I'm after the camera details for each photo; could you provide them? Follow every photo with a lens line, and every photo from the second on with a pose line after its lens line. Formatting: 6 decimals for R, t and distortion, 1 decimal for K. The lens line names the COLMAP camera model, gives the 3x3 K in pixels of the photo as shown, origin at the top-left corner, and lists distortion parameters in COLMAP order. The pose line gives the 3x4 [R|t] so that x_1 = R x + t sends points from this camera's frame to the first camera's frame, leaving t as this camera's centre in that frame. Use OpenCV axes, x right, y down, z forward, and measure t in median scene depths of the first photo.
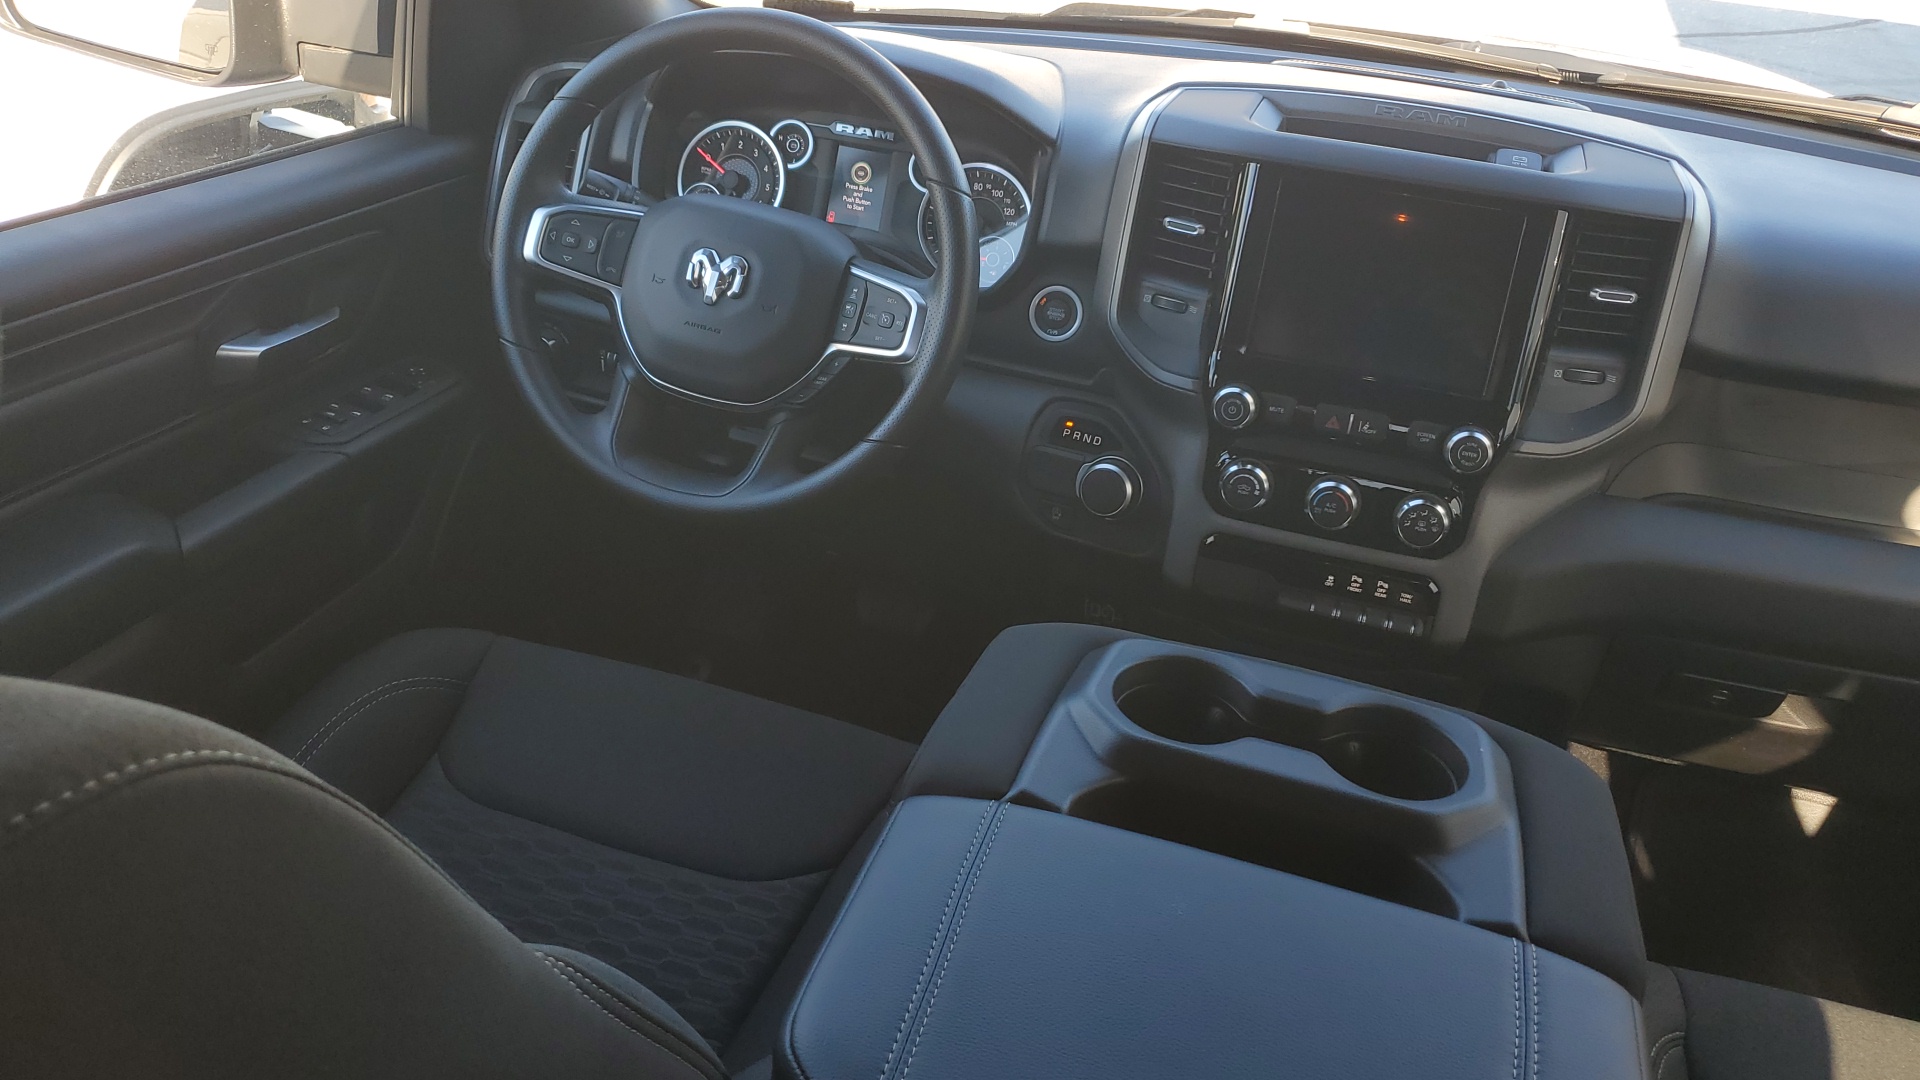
lens RADIAL K [[1487.8, 0, 959.3], [0, 1487.8, 528.1], [0, 0, 1]] dist [0.037572, -0.064927]
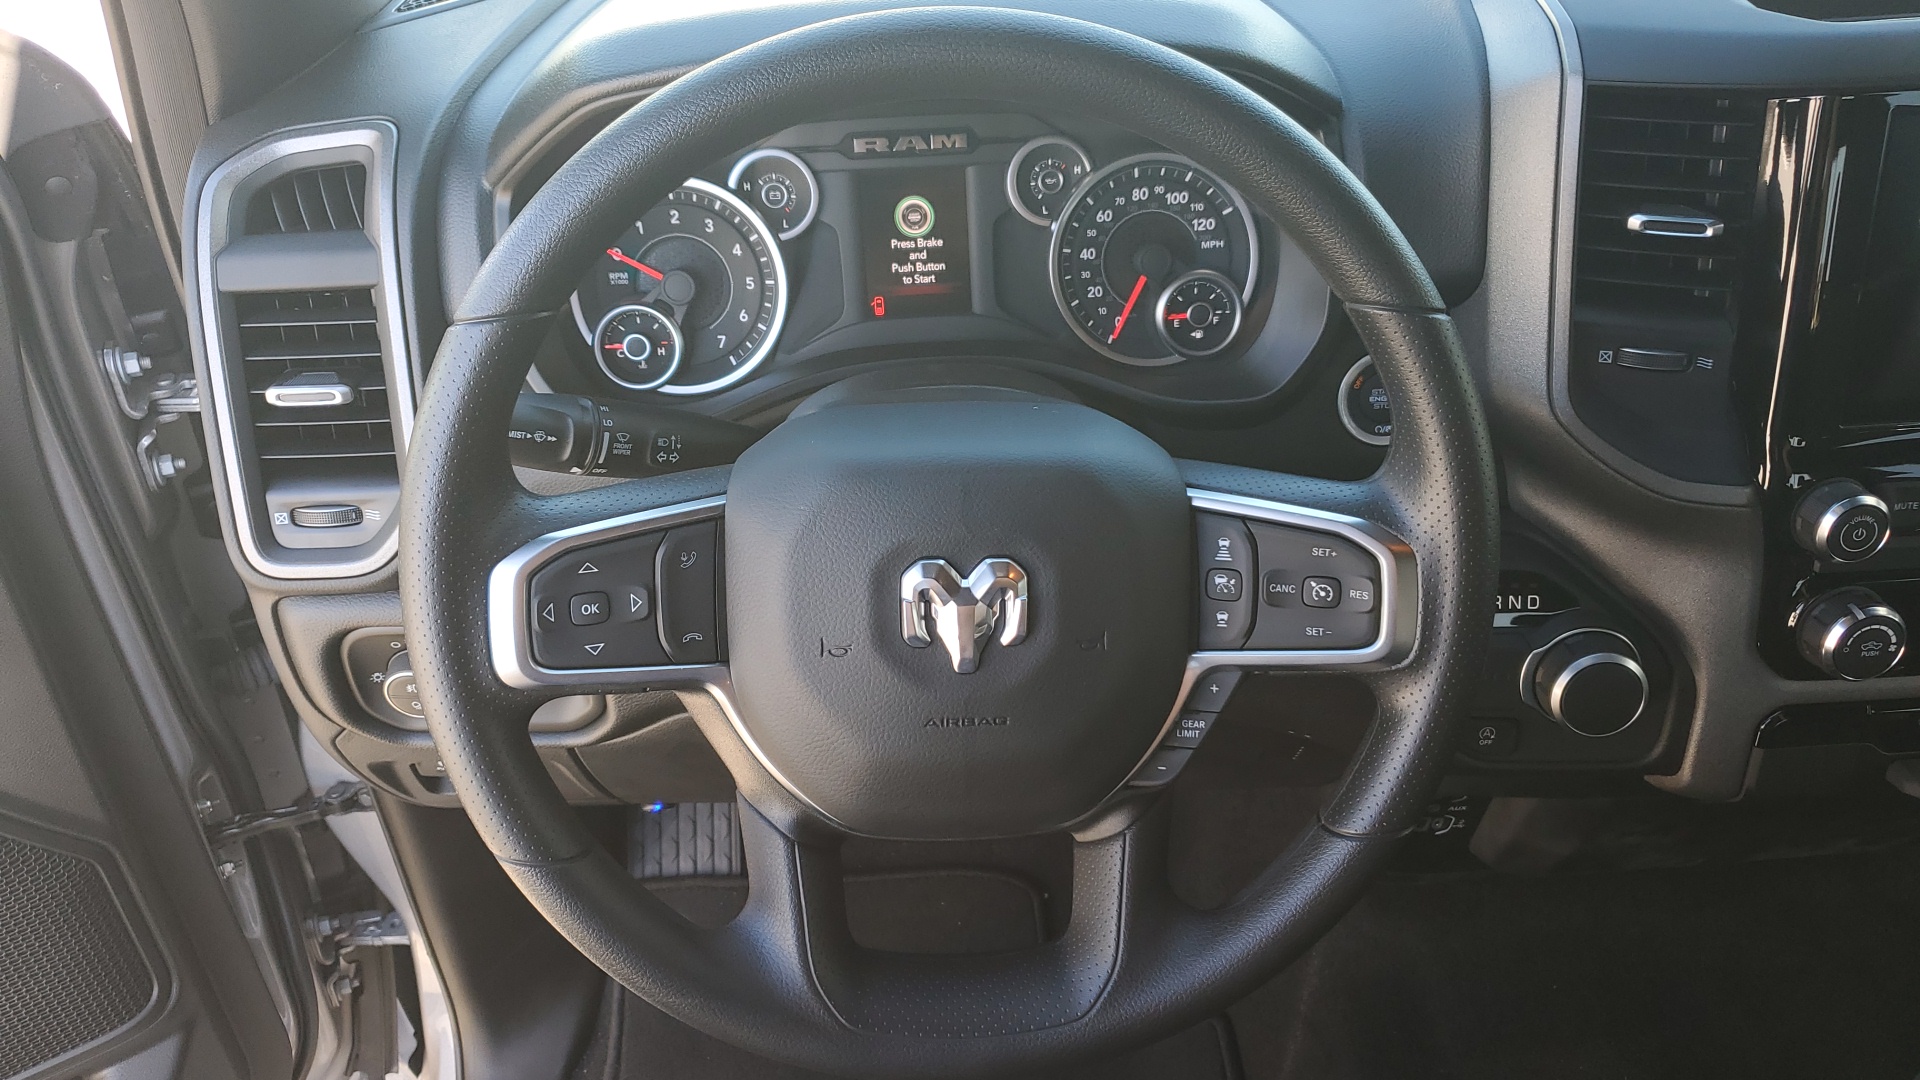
lens RADIAL K [[1487.8, 0, 946.4], [0, 1487.8, 538.3], [0, 0, 1]] dist [0.037572, -0.064927]
pose [[0.922191, -0.305910, 0.236609, -0.266393], [0.262621, 0.944466, 0.197522, -0.278862], [-0.283893, -0.120014, 0.951316, 0.554768]]
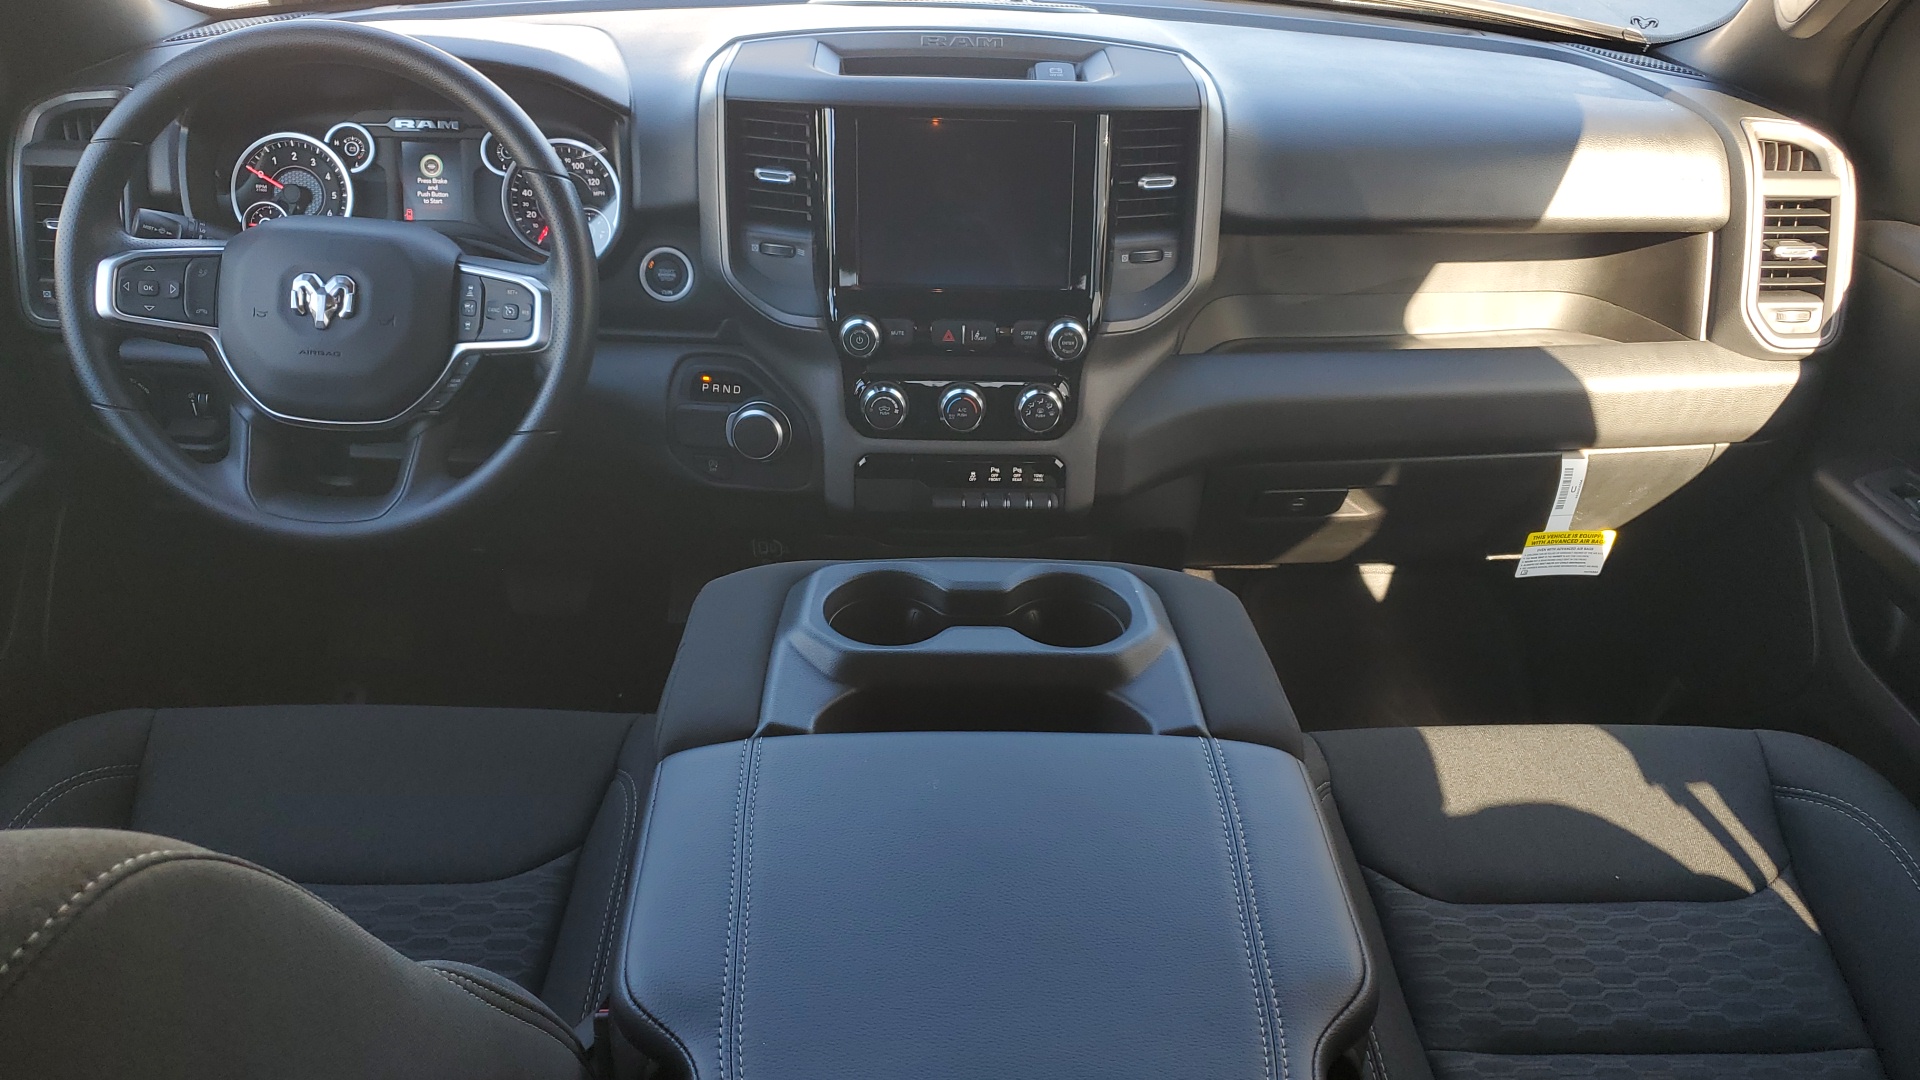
lens RADIAL K [[1487.8, 0, 960.4], [0, 1487.8, 547.5], [0, 0, 1]] dist [0.037572, -0.064927]
pose [[0.940294, -0.217700, 0.261637, -0.060960], [0.200301, 0.975428, 0.091762, -0.016002], [-0.275185, -0.033877, 0.960794, -0.063362]]
